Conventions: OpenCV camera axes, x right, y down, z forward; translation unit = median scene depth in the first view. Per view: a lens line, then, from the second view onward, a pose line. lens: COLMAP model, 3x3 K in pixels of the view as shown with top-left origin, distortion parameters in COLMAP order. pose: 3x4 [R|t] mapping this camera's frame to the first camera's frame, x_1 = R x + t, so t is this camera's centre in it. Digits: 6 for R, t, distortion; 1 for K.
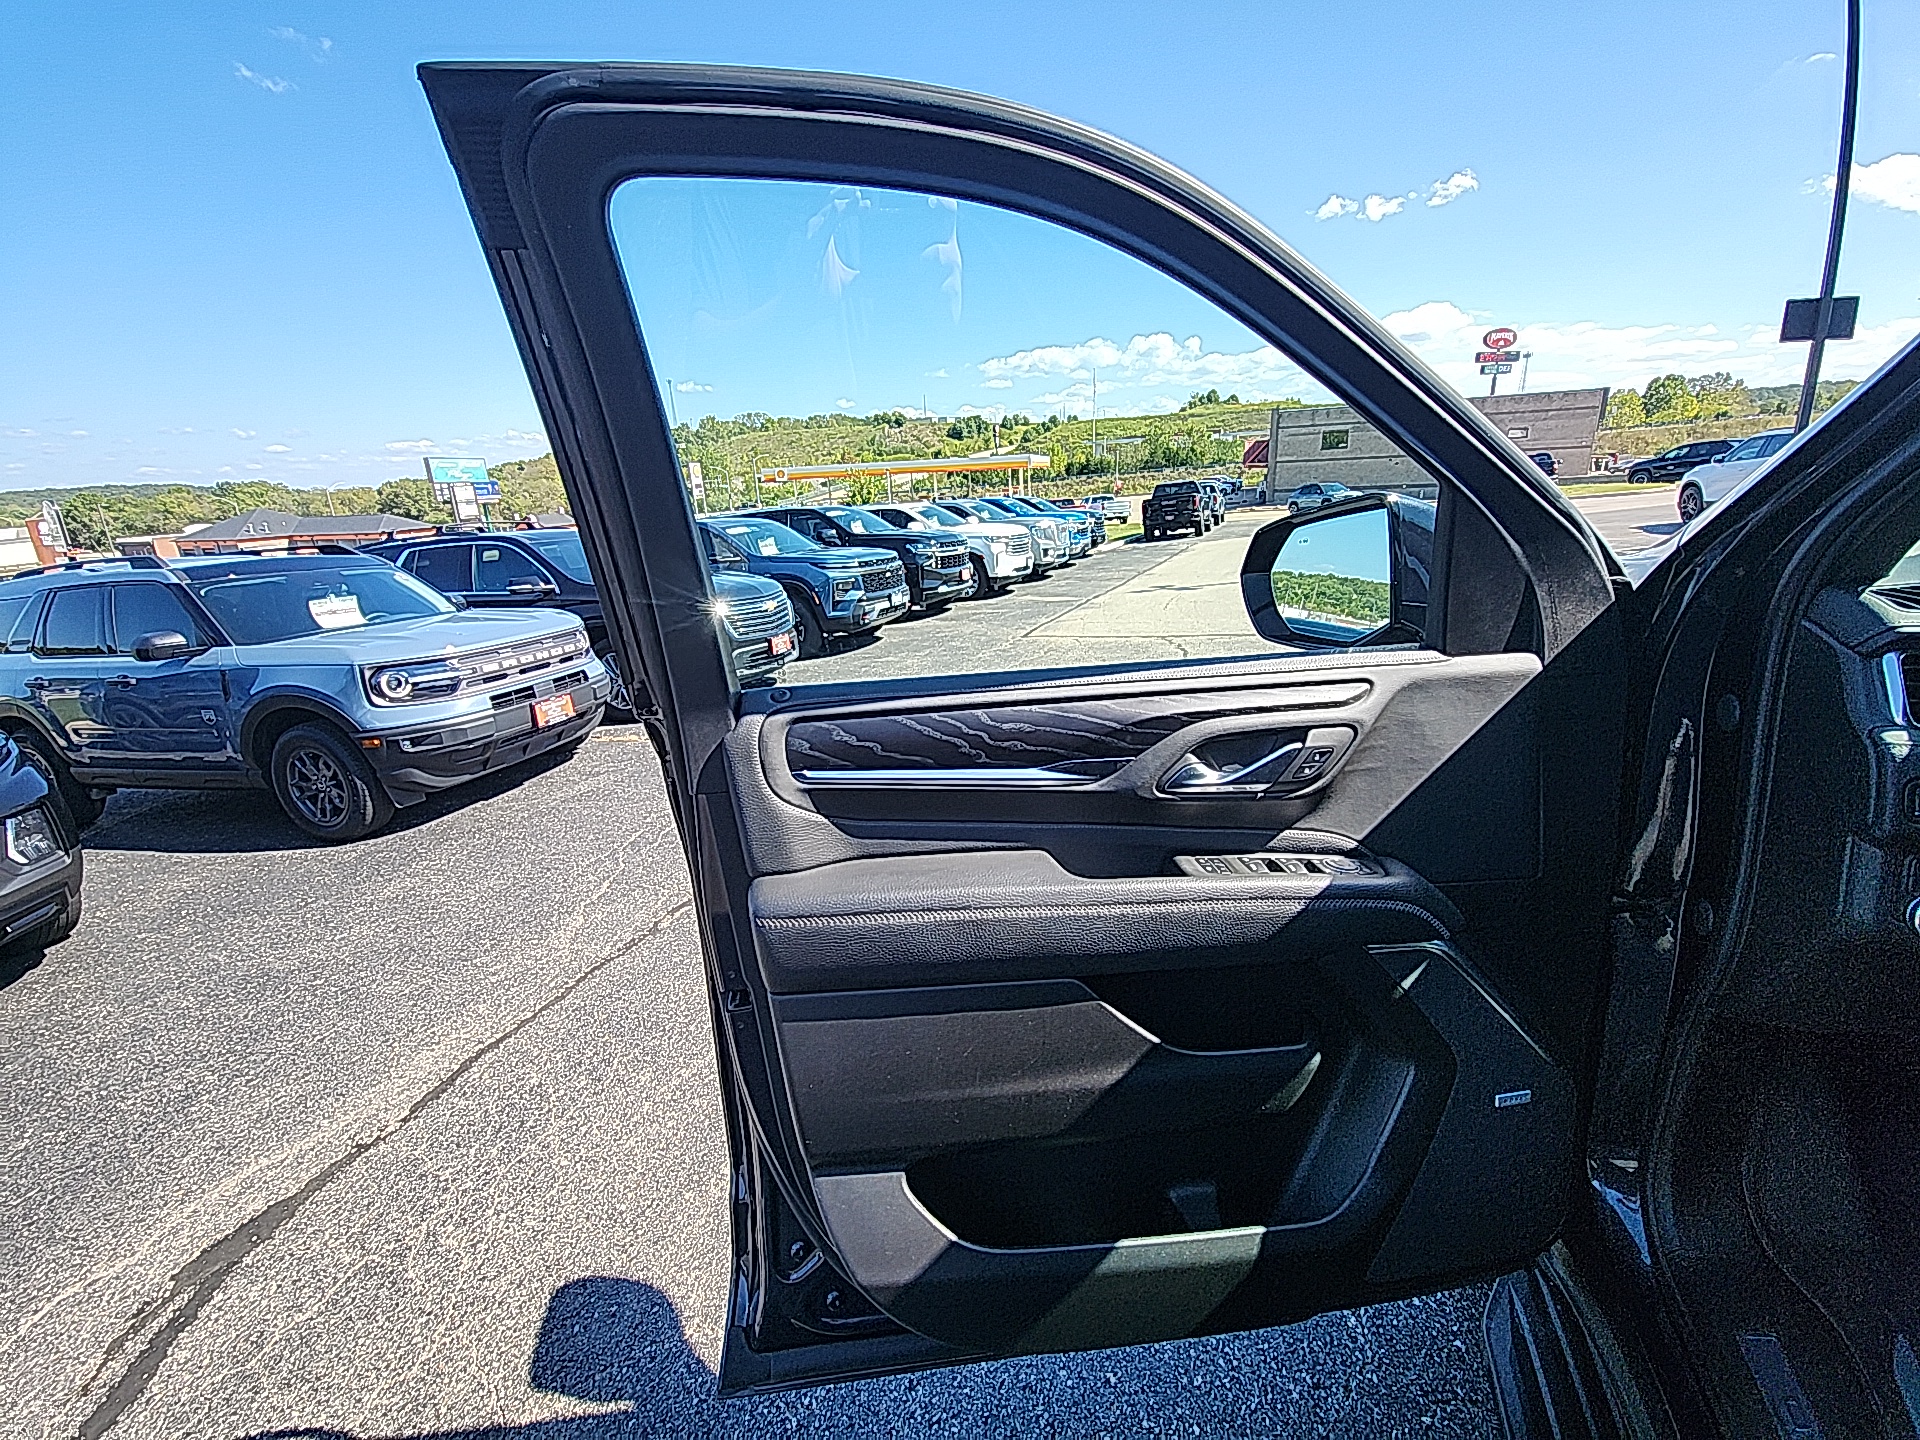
lens RADIAL K [[774.1, 0, 955.0], [0, 774.1, 706.5], [0, 0, 1]] dist [-0.002159, -0.000808]
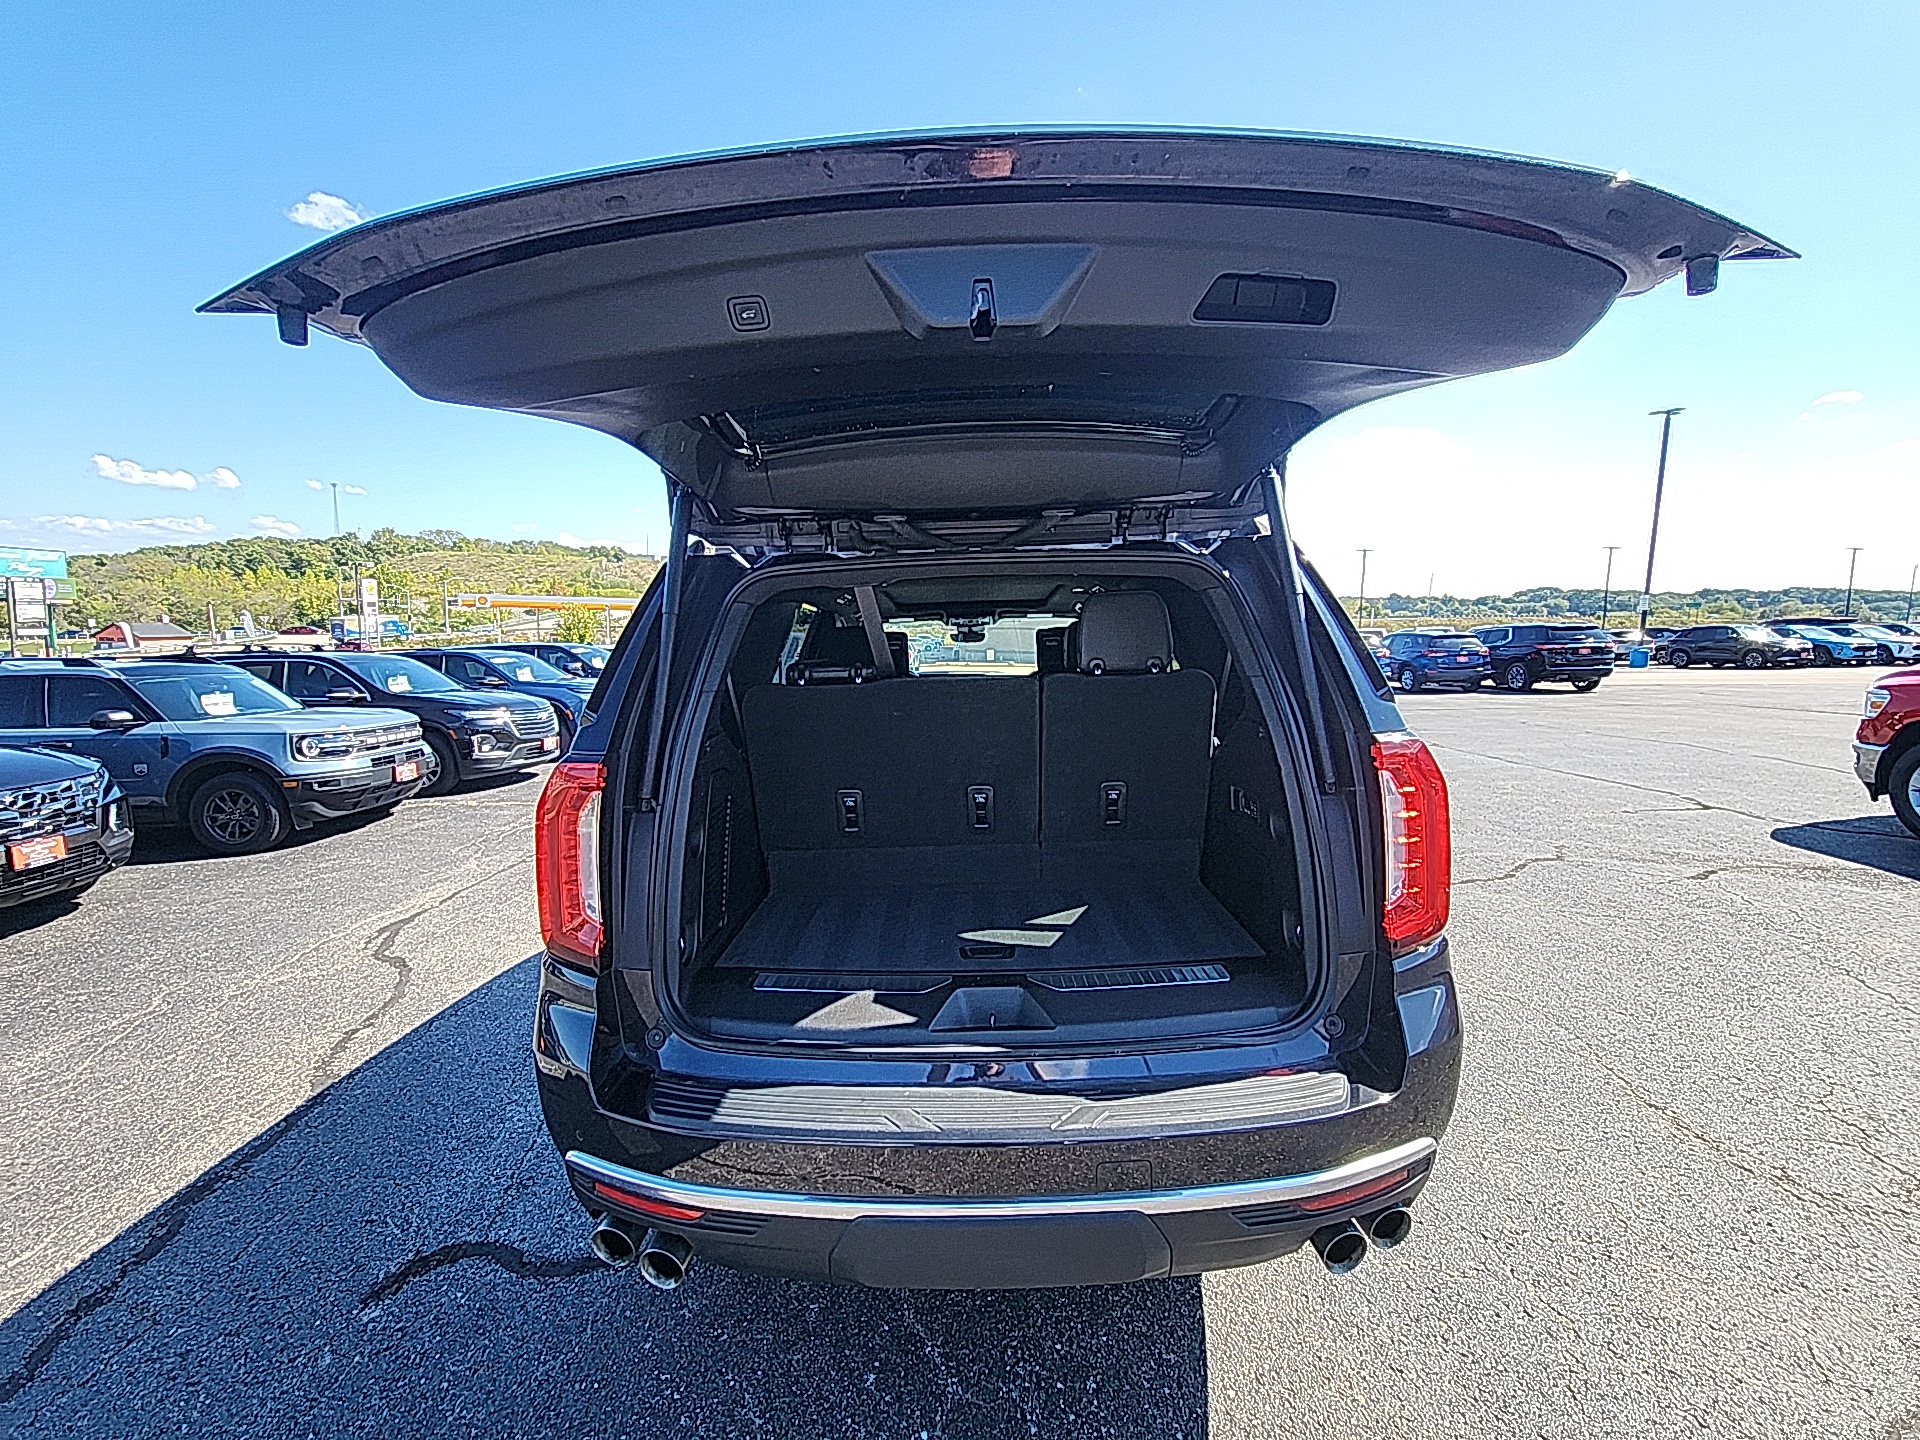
lens RADIAL K [[774.1, 0, 955.0], [0, 774.1, 706.5], [0, 0, 1]] dist [-0.002159, -0.000808]
pose [[0.939077, 0.036073, 0.341809, -0.029137], [0.026971, 0.983677, -0.177911, 0.176116], [-0.342648, 0.176291, 0.922775, -0.788544]]
